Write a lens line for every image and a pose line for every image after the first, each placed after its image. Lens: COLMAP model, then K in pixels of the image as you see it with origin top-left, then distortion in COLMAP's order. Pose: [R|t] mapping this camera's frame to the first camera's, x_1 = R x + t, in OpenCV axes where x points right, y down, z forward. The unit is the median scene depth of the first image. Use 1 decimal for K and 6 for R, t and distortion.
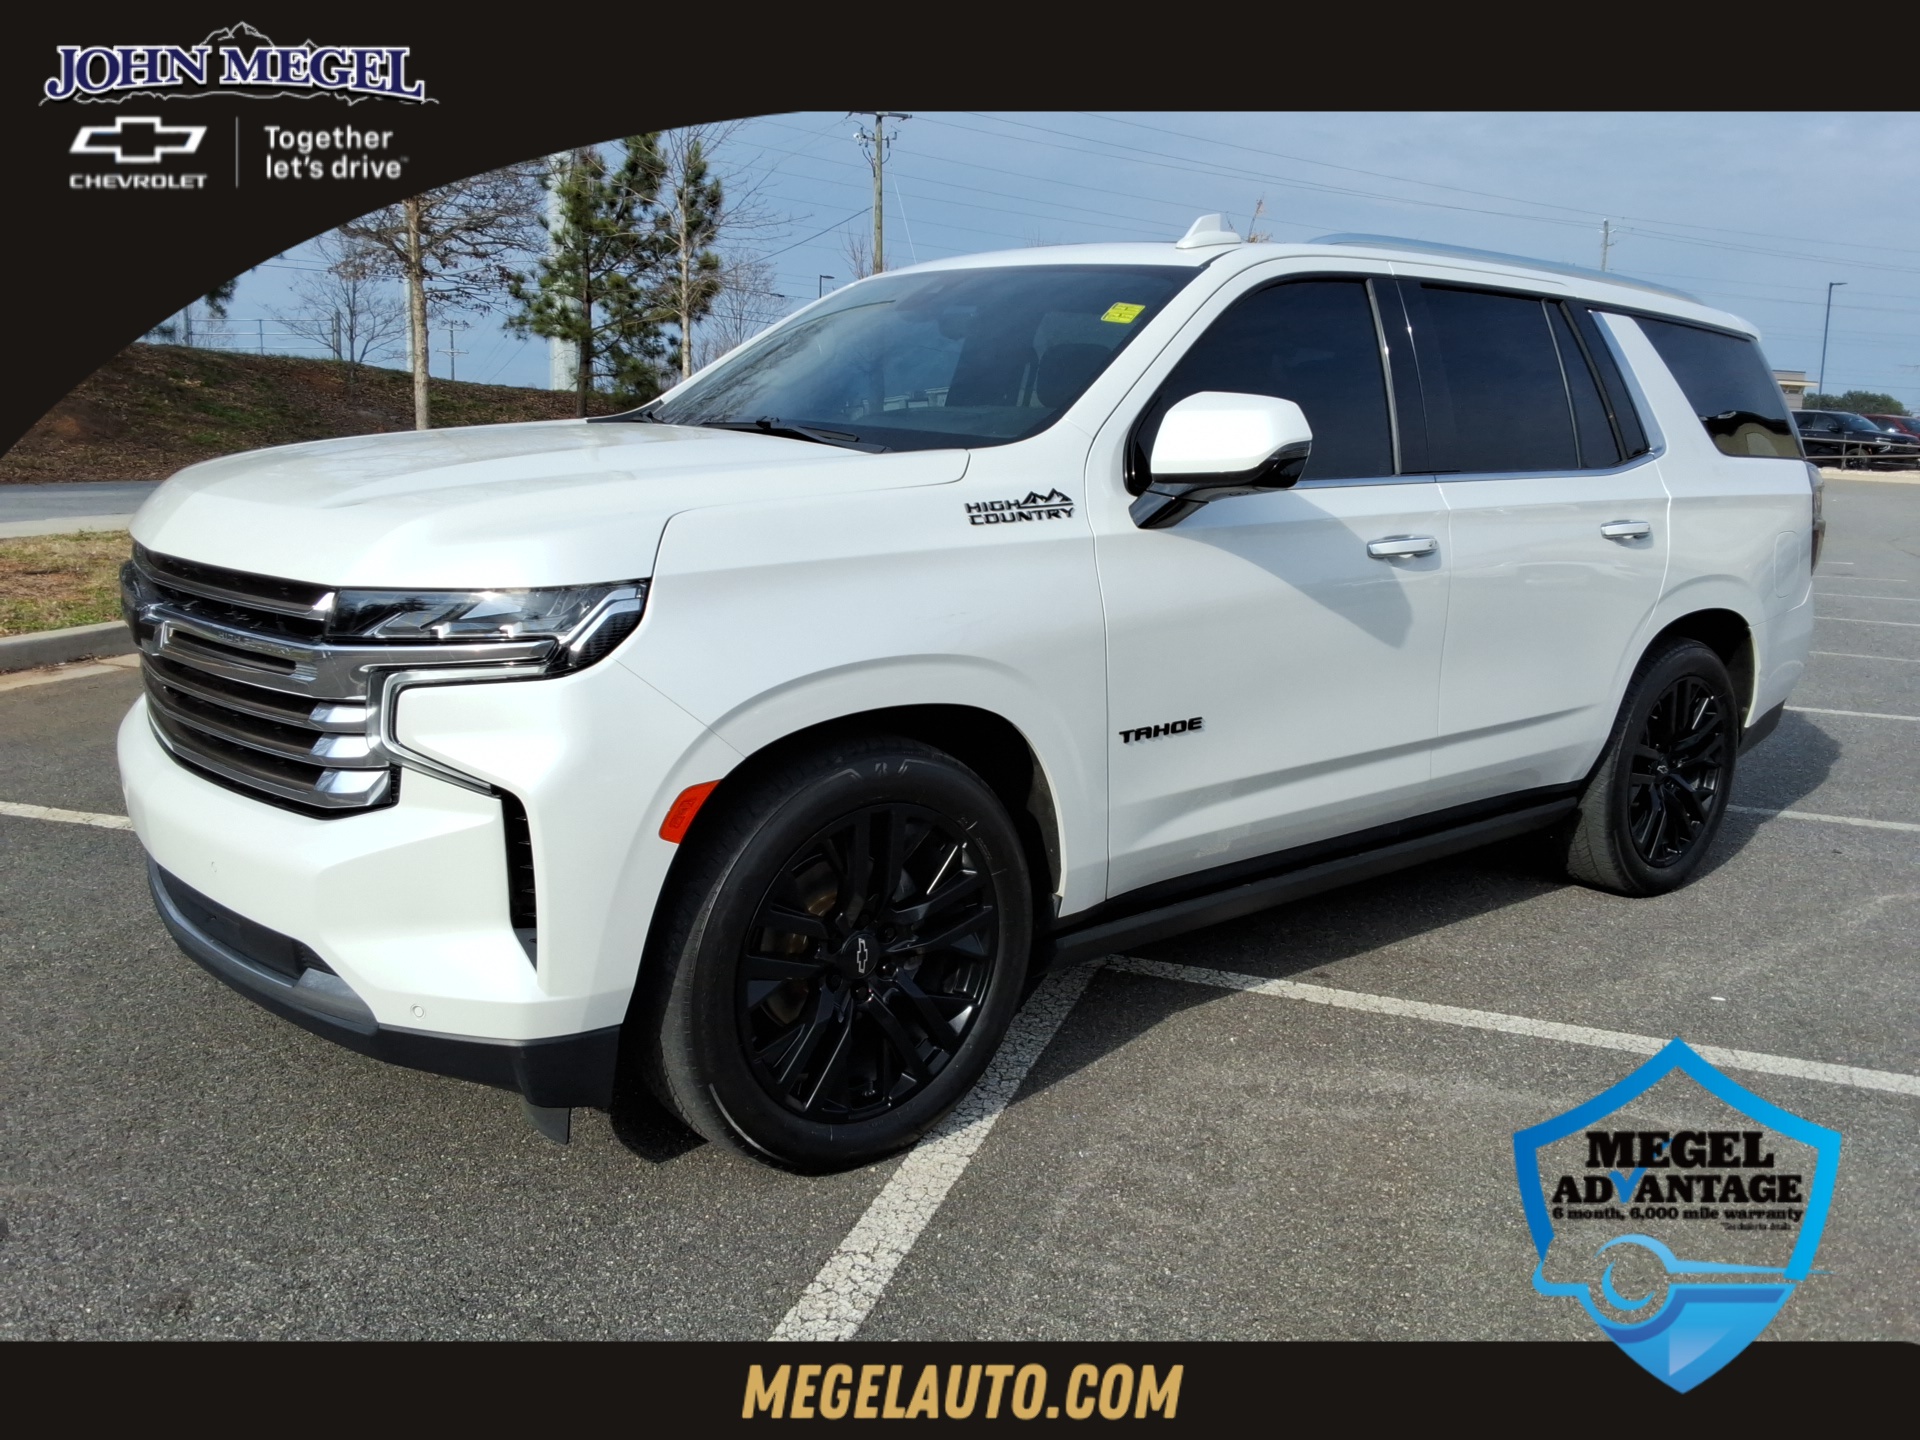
lens RADIAL K [[1536.2, 0, 971.7], [0, 1536.2, 712.3], [0, 0, 1]] dist [0.091926, -0.139556]
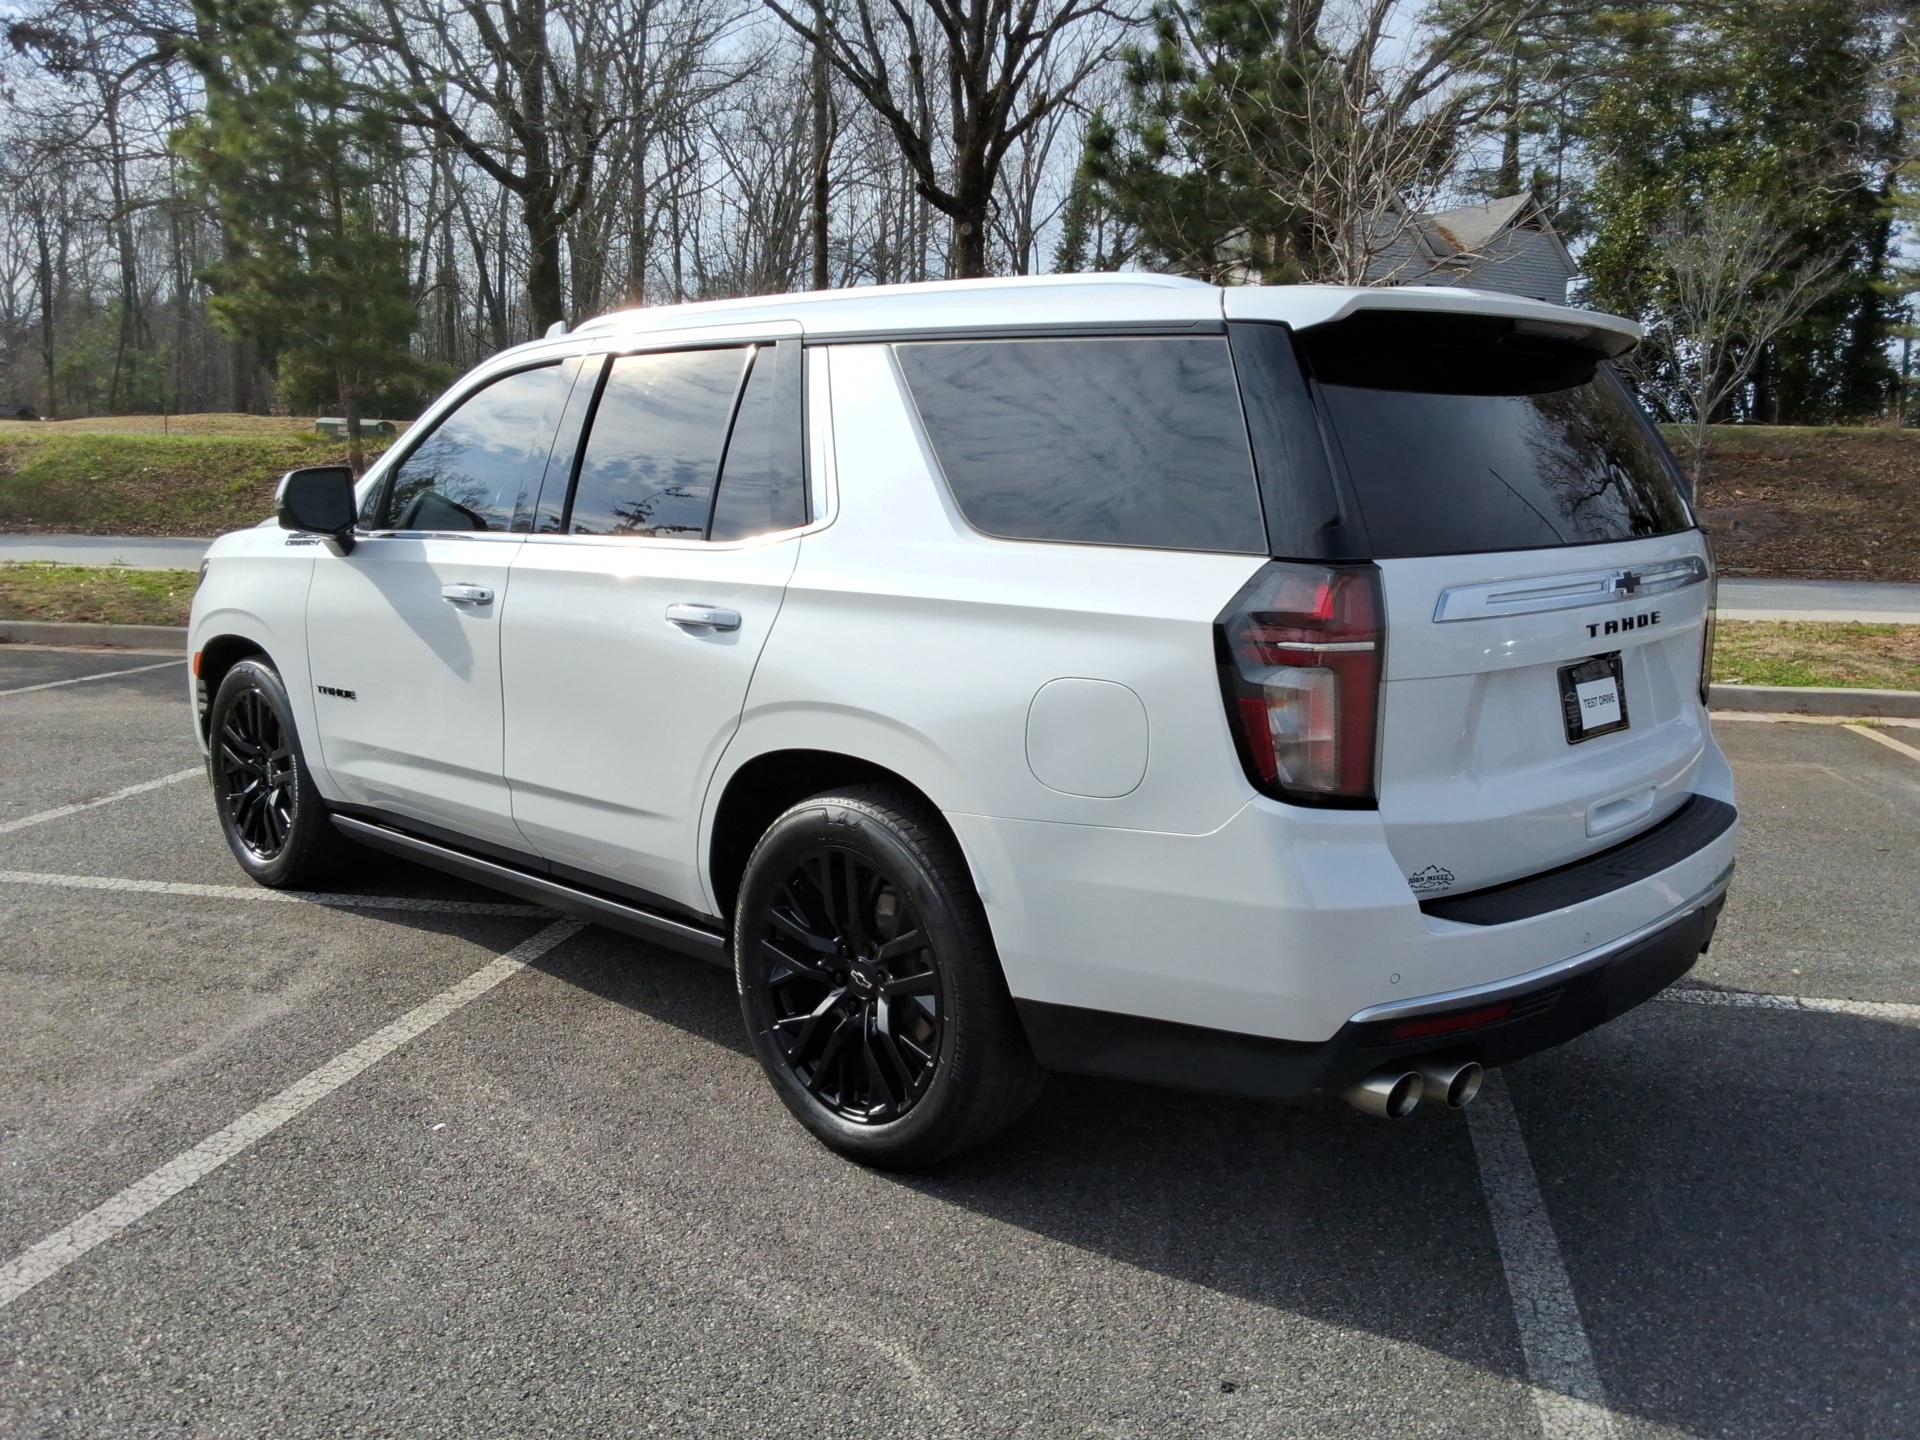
lens RADIAL K [[1536.2, 0, 969.3], [0, 1536.2, 711.8], [0, 0, 1]] dist [0.091926, -0.139556]
pose [[0.103355, 0.123928, -0.986894, 1.693556], [-0.188886, 0.976598, 0.102854, -0.243441], [0.976545, 0.175780, 0.124345, 1.426924]]
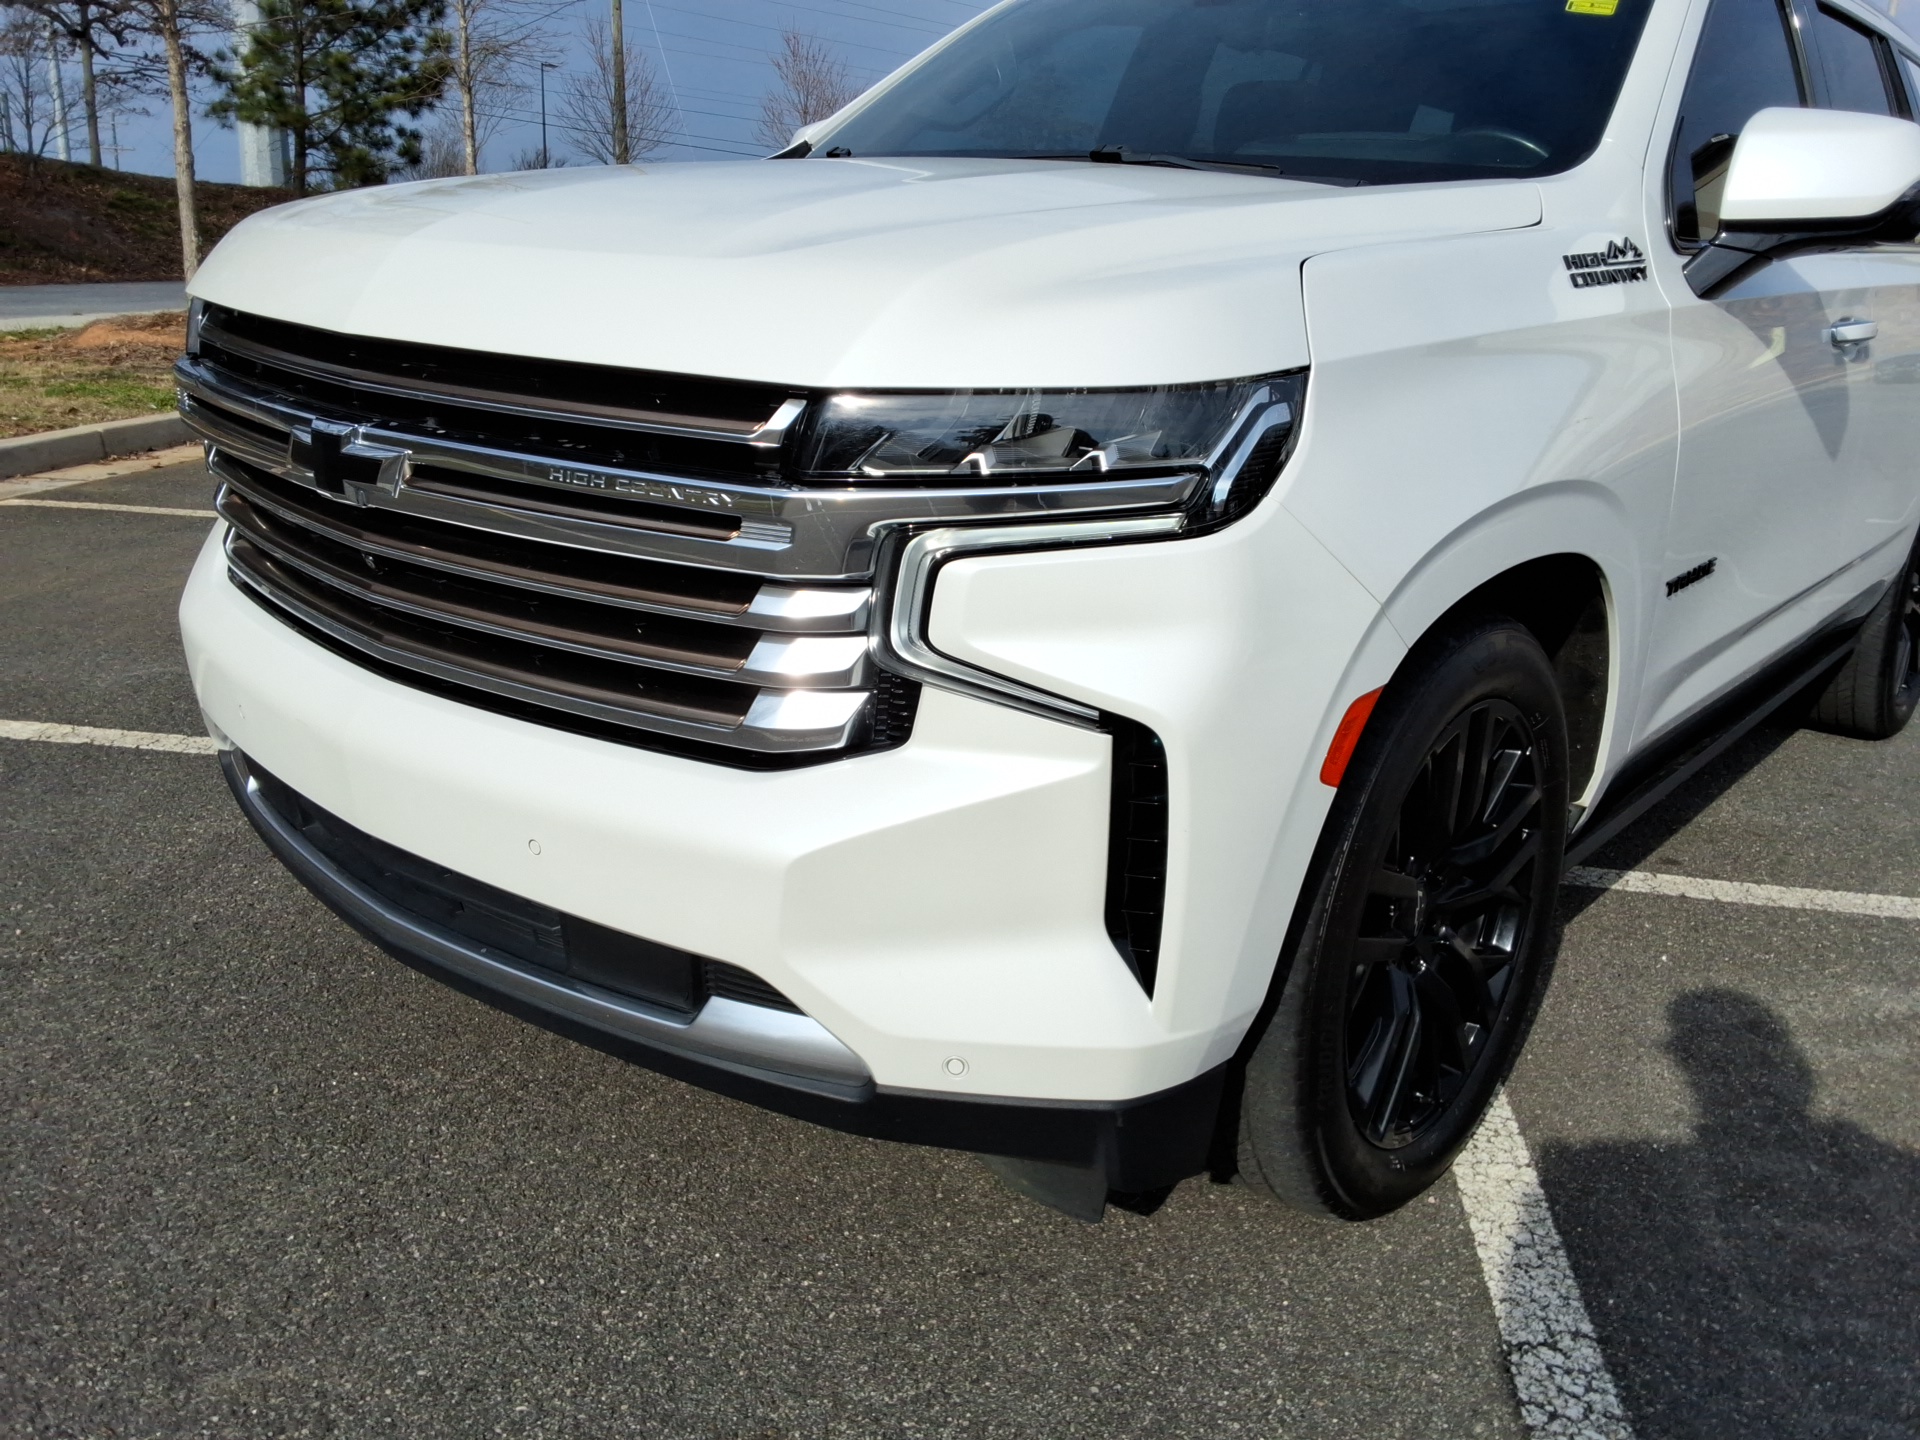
lens RADIAL K [[1536.2, 0, 960.1], [0, 1536.2, 712.3], [0, 0, 1]] dist [0.091926, -0.139556]
pose [[0.987162, -0.042571, 0.153943, -0.348132], [0.024801, 0.992990, 0.115565, -0.019235], [-0.157784, -0.110264, 0.981298, 0.310000]]
